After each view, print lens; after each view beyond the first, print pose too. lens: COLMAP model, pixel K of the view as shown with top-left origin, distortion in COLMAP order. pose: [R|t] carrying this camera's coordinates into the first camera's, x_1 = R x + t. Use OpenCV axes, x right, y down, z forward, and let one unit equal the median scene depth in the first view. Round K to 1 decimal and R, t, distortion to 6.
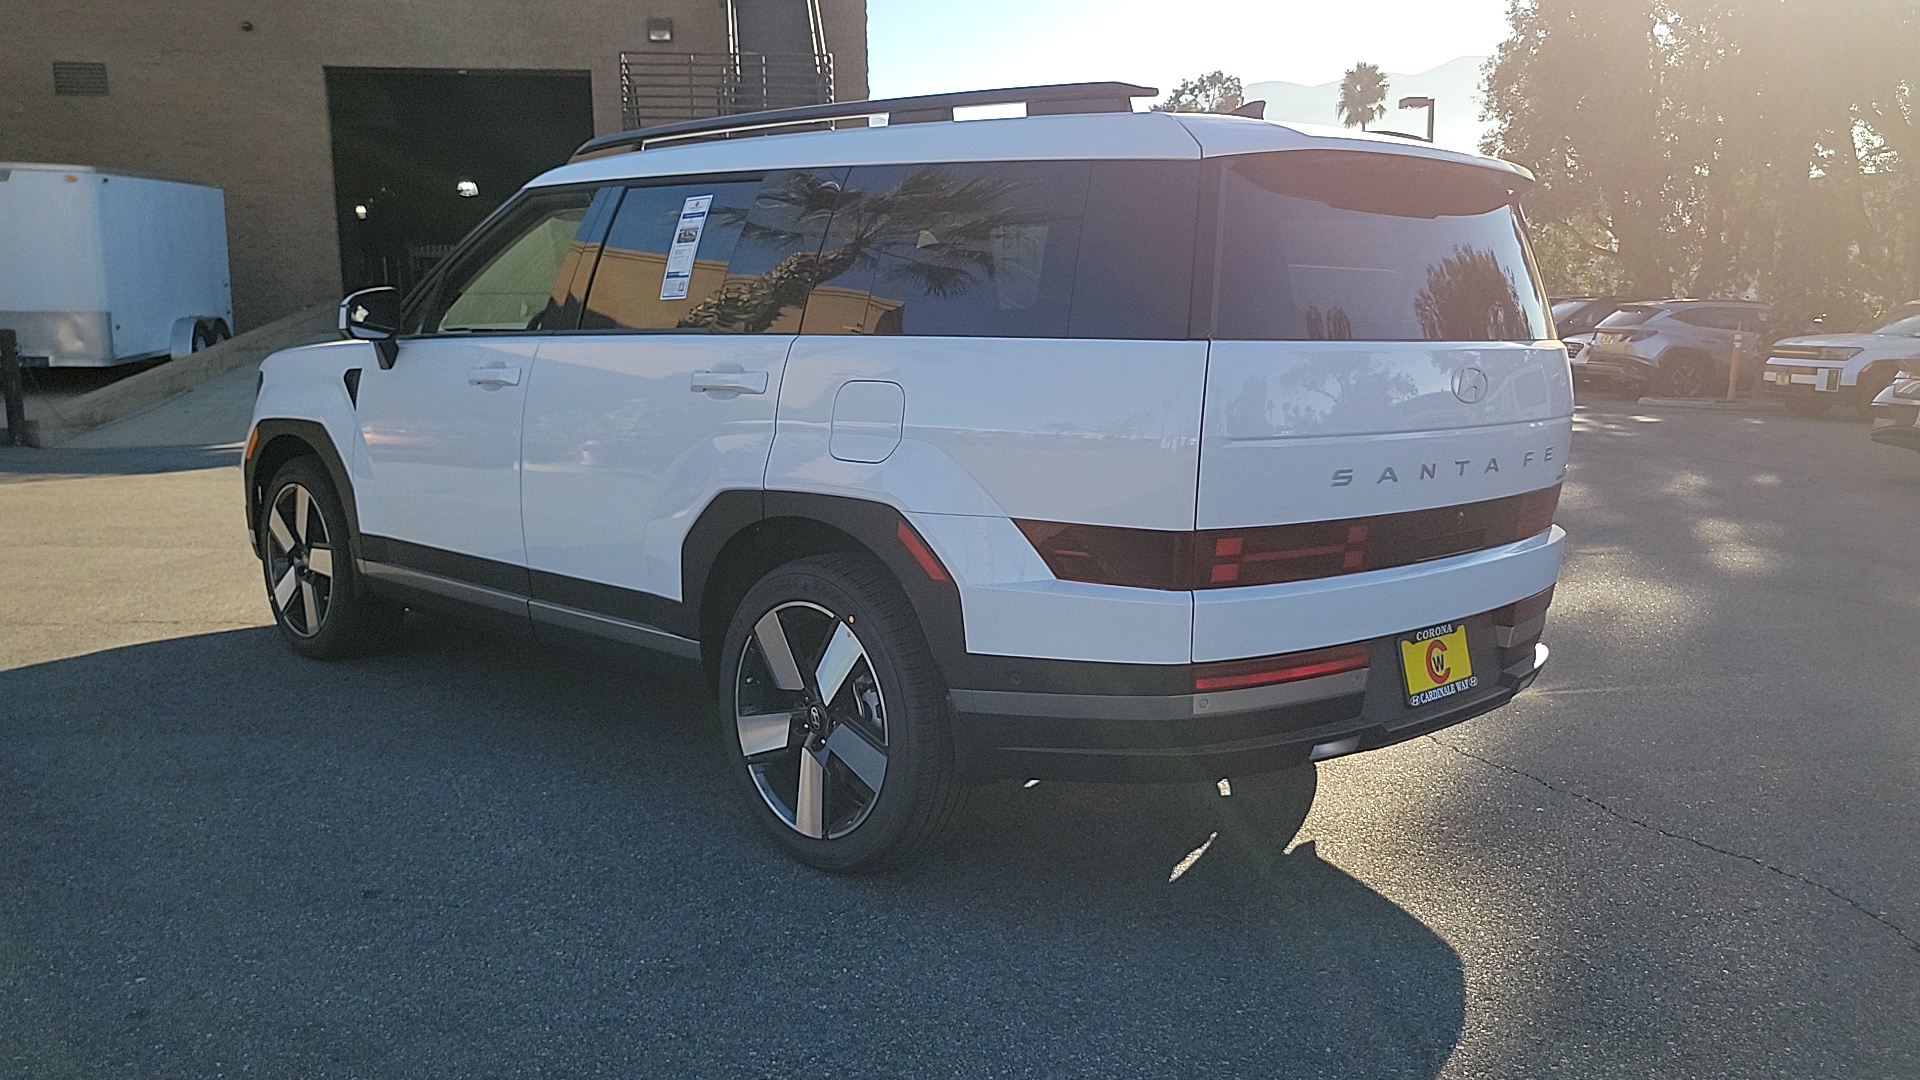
lens RADIAL K [[1488.7, 0, 939.5], [0, 1488.7, 550.1], [0, 0, 1]] dist [0.028104, -0.025158]
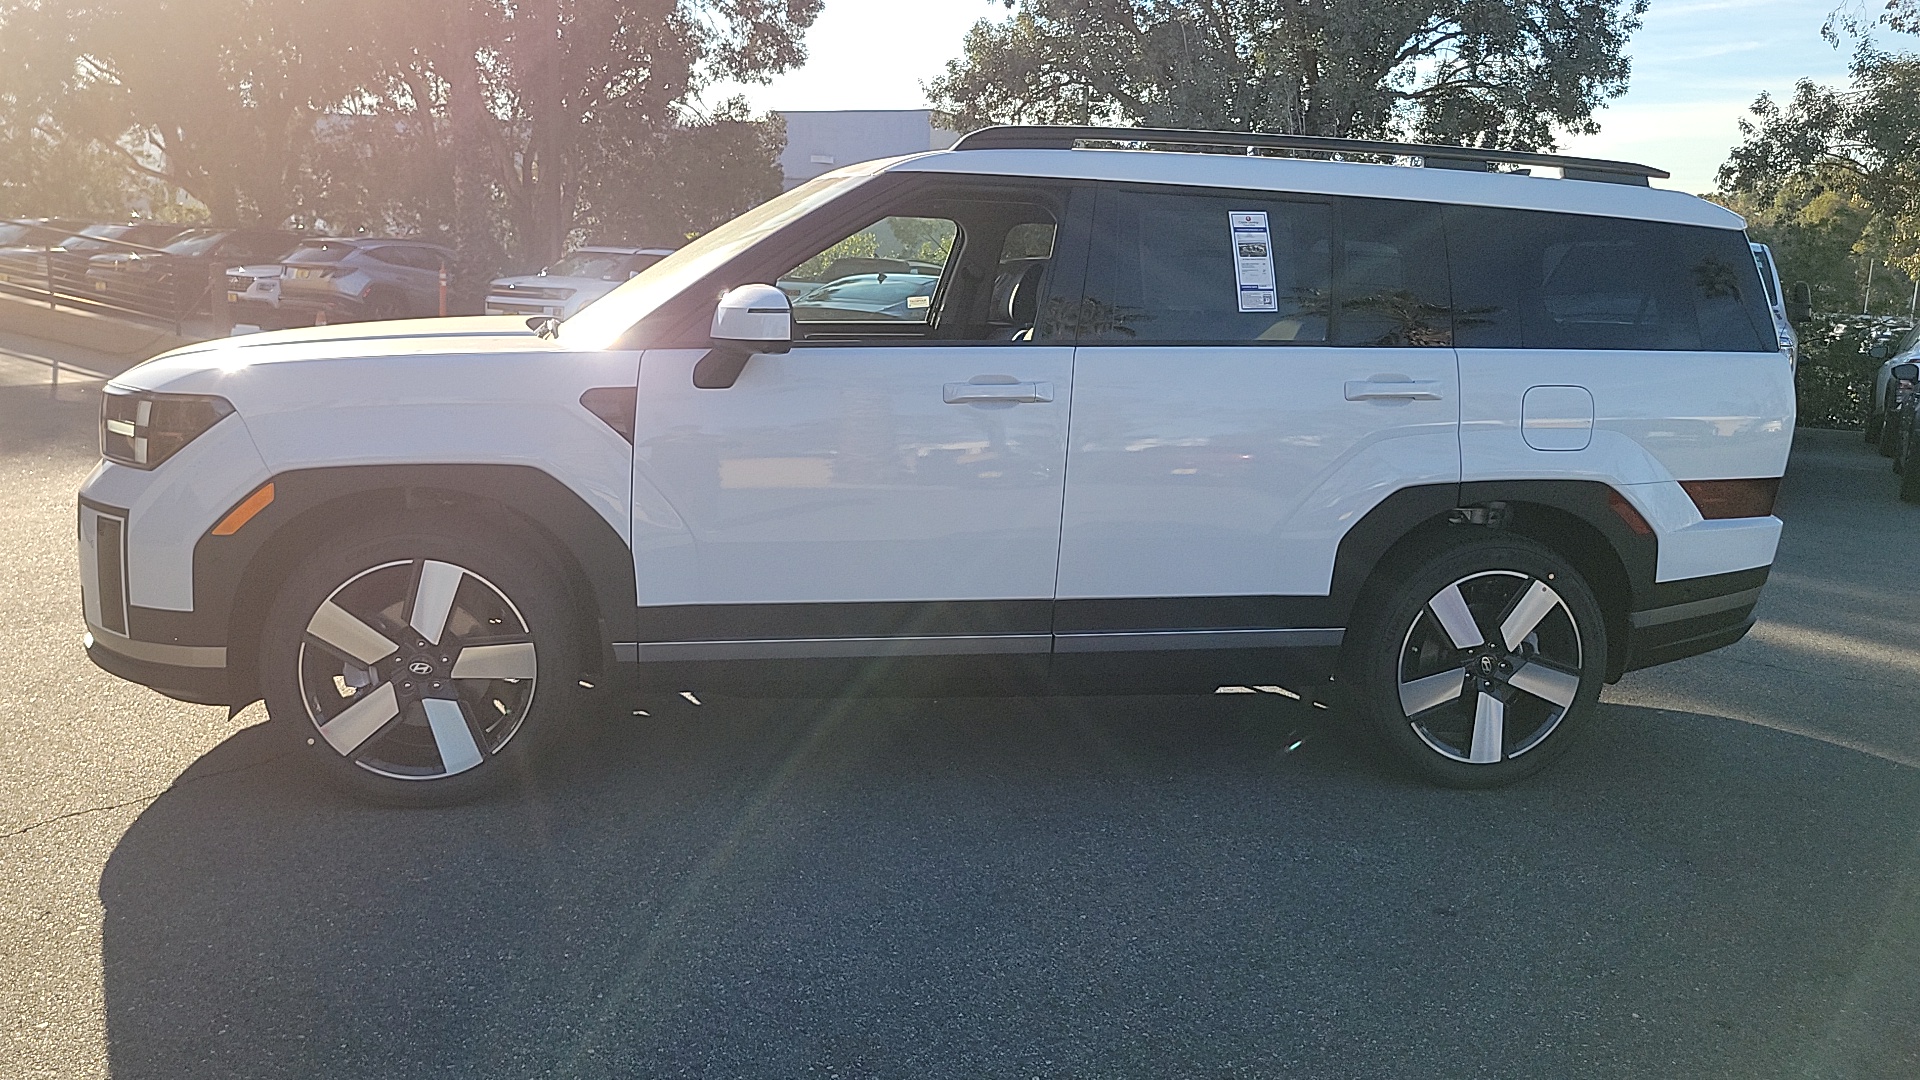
lens RADIAL K [[1488.7, 0, 957.2], [0, 1488.7, 545.0], [0, 0, 1]] dist [0.028104, -0.025158]
pose [[0.588237, -0.135223, 0.797303, -1.273503], [0.099587, 0.990529, 0.094521, -0.139848], [-0.802533, 0.023800, 0.596132, 0.611946]]
